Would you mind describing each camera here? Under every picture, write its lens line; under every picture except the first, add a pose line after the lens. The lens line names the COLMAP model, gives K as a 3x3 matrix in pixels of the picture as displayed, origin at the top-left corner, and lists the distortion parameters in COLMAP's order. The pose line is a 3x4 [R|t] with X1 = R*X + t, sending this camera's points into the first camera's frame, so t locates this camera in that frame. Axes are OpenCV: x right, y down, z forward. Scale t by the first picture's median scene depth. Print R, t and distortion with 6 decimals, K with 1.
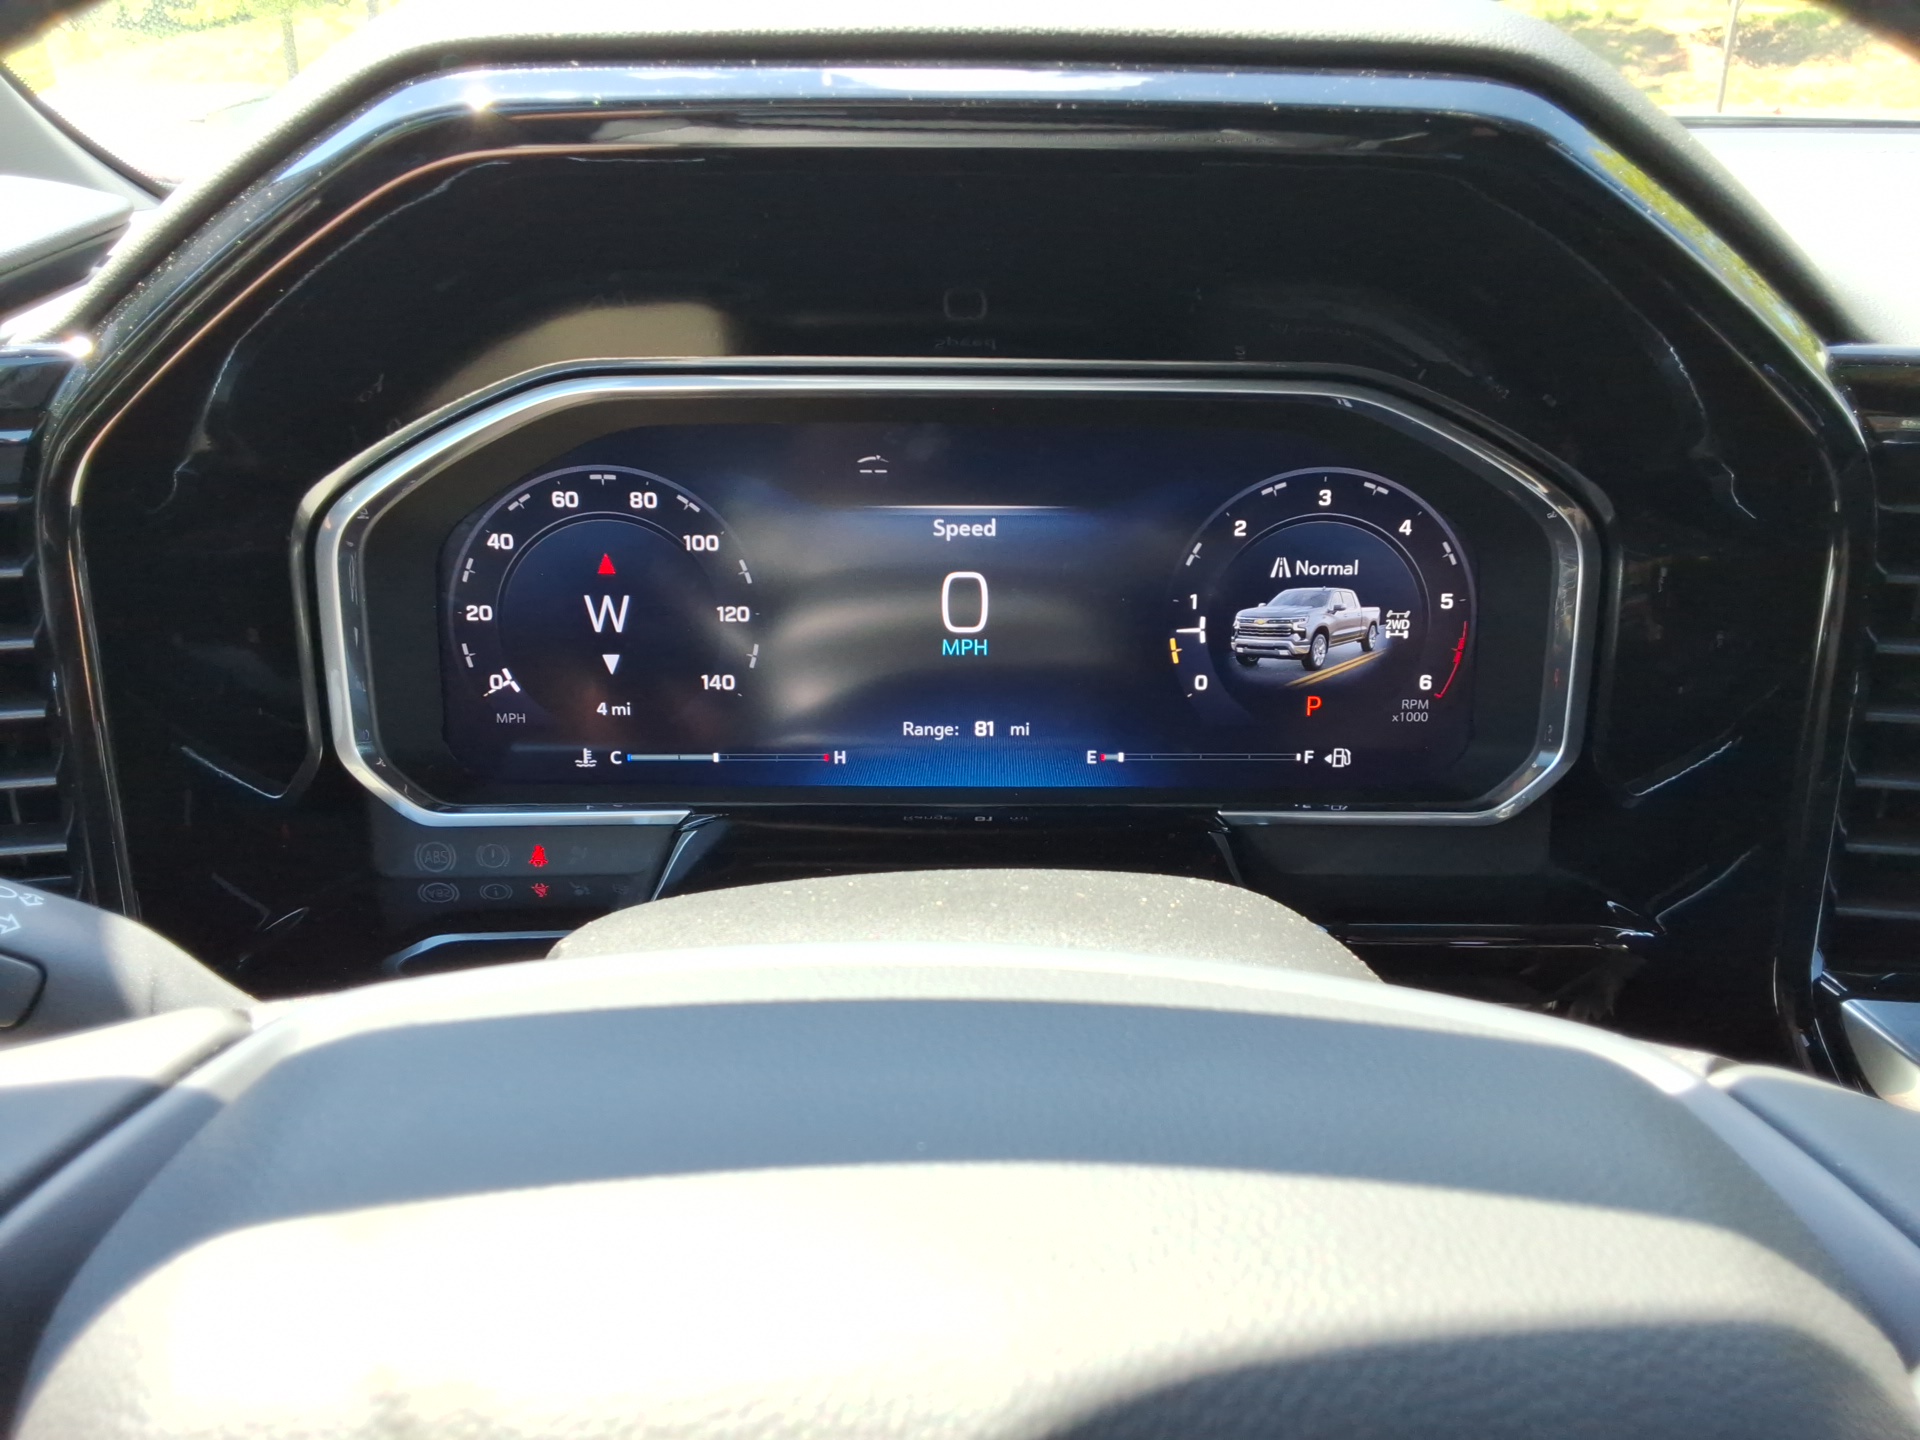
lens RADIAL K [[1548.3, 0, 976.3], [0, 1548.3, 714.8], [0, 0, 1]] dist [0.104098, -0.152273]
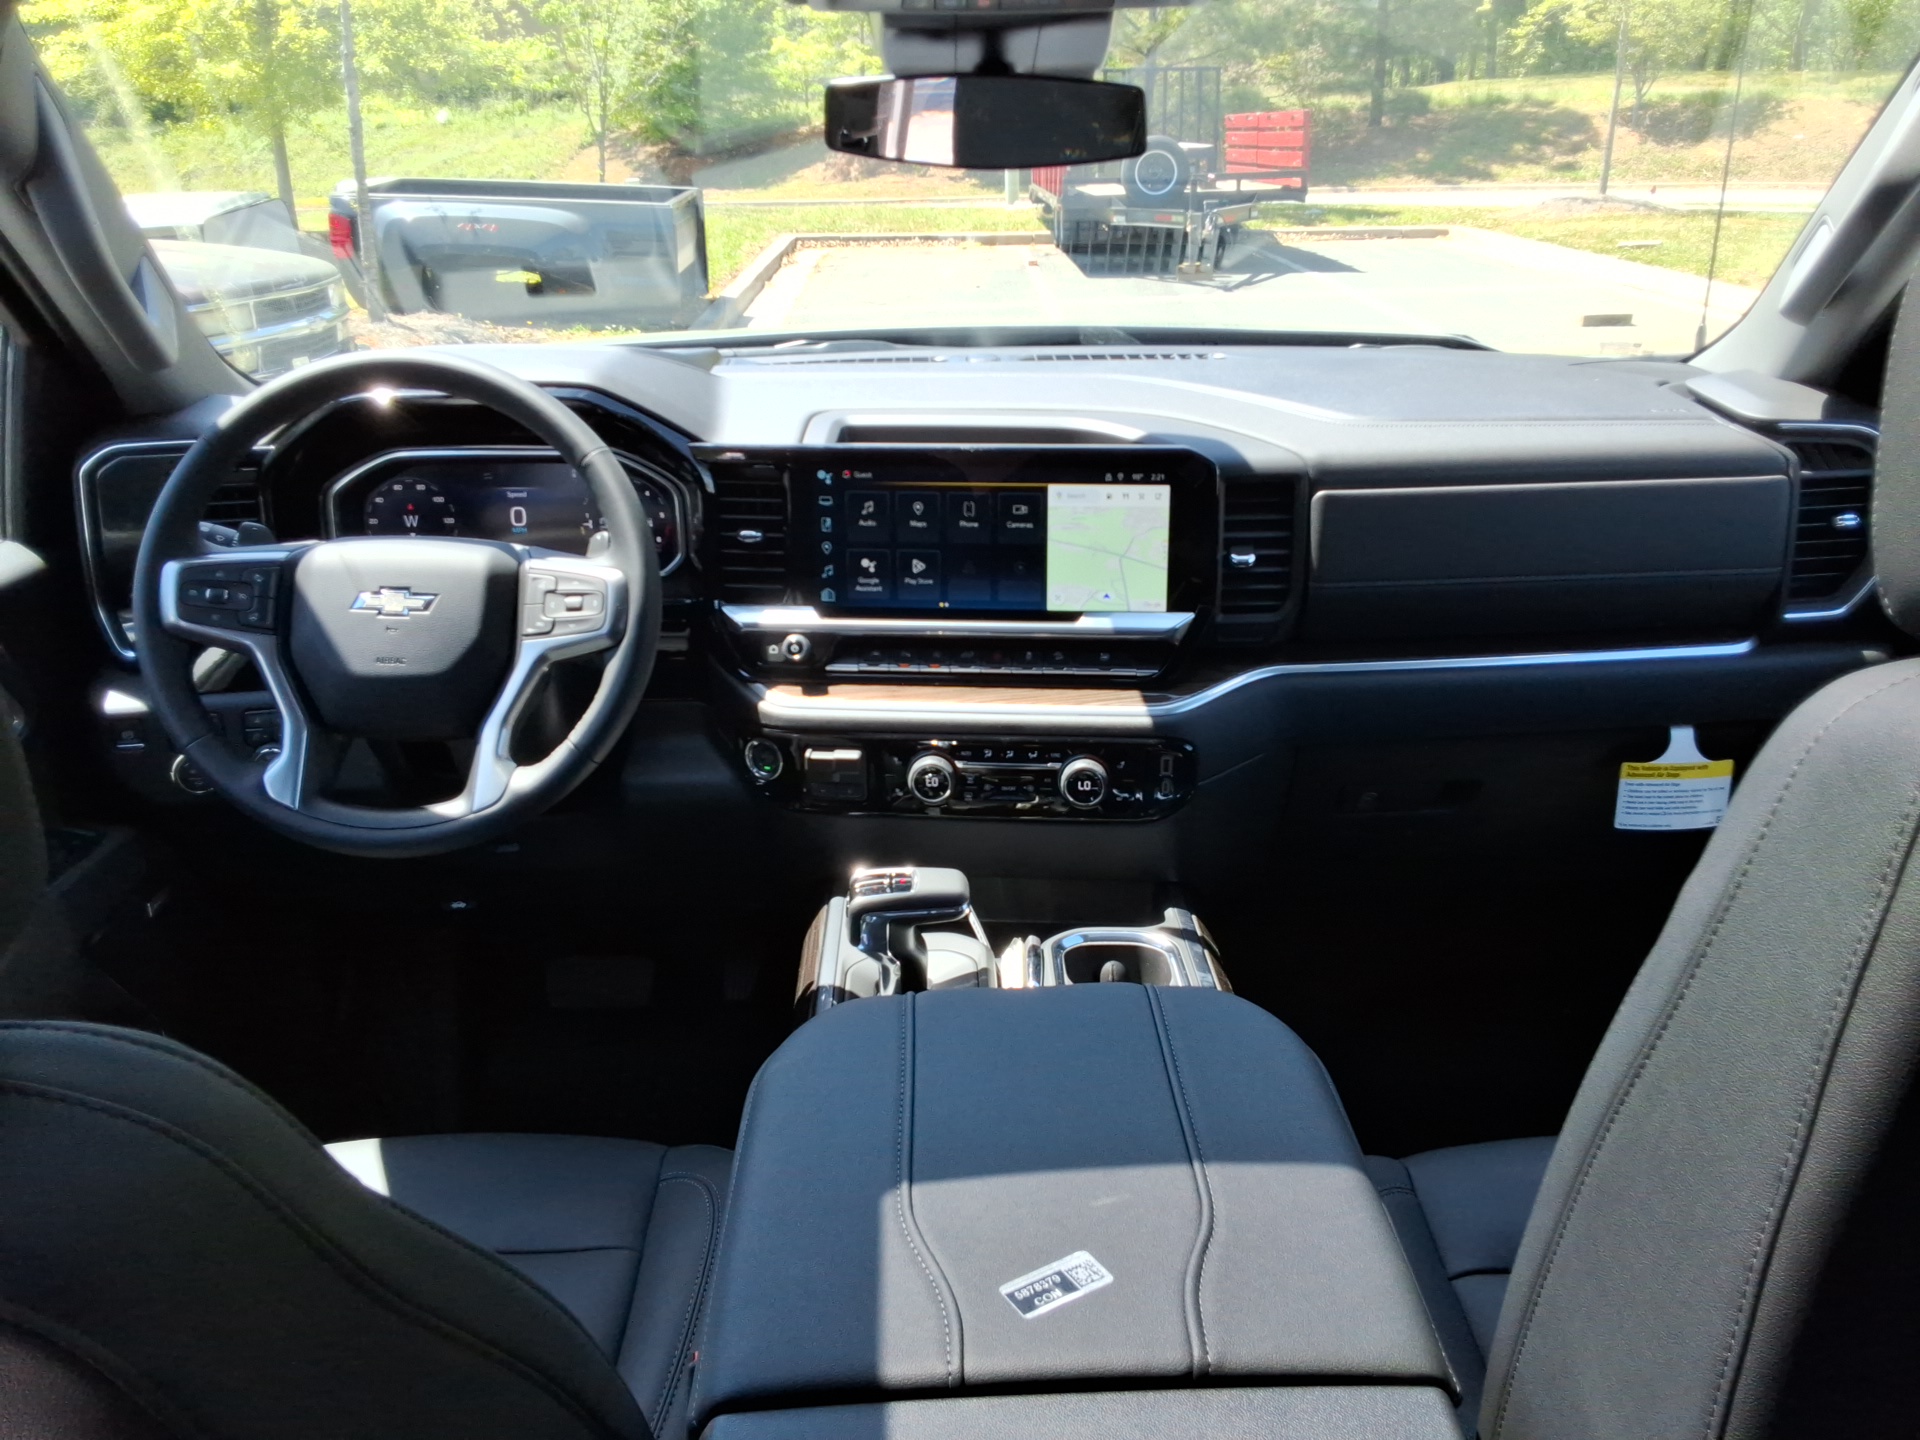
lens RADIAL K [[1553.0, 0, 978.6], [0, 1553.0, 709.9], [0, 0, 1]] dist [0.086139, -0.127712]
pose [[0.999835, -0.017205, 0.005907, 0.971540], [0.017449, 0.998877, -0.044052, 0.517972], [-0.005142, 0.044148, 0.999012, -2.402260]]
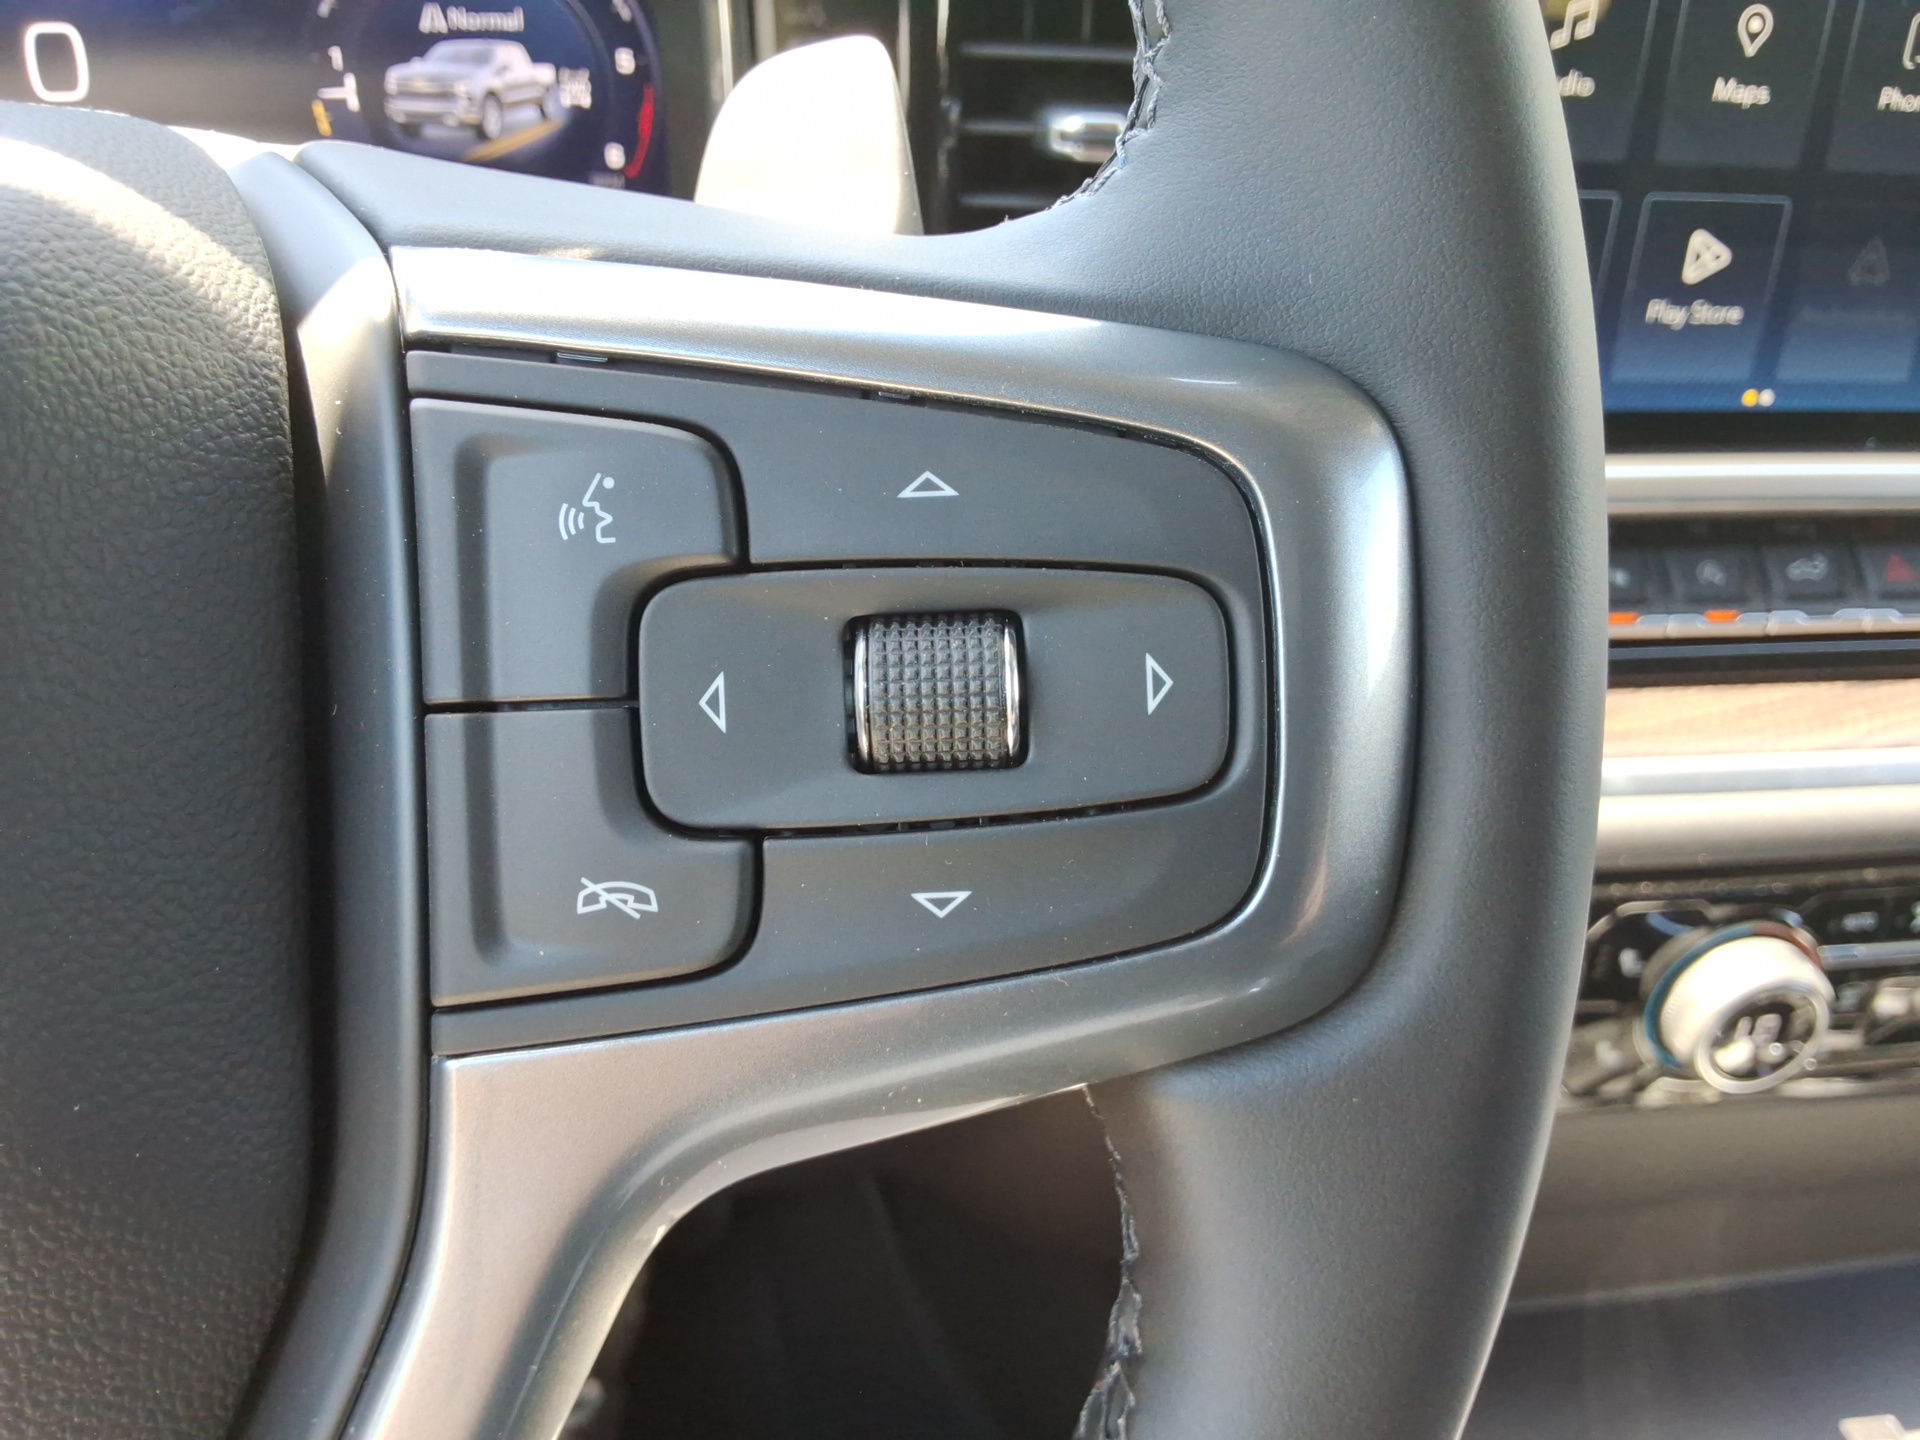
lens RADIAL K [[1569.5, 0, 969.4], [0, 1569.5, 715.3], [0, 0, 1]] dist [0.097416, -0.173767]
pose [[0.965662, -0.091440, 0.243178, 0.233822], [0.052098, 0.985157, 0.163558, 0.165461], [-0.254524, -0.145273, 0.956093, -0.006725]]
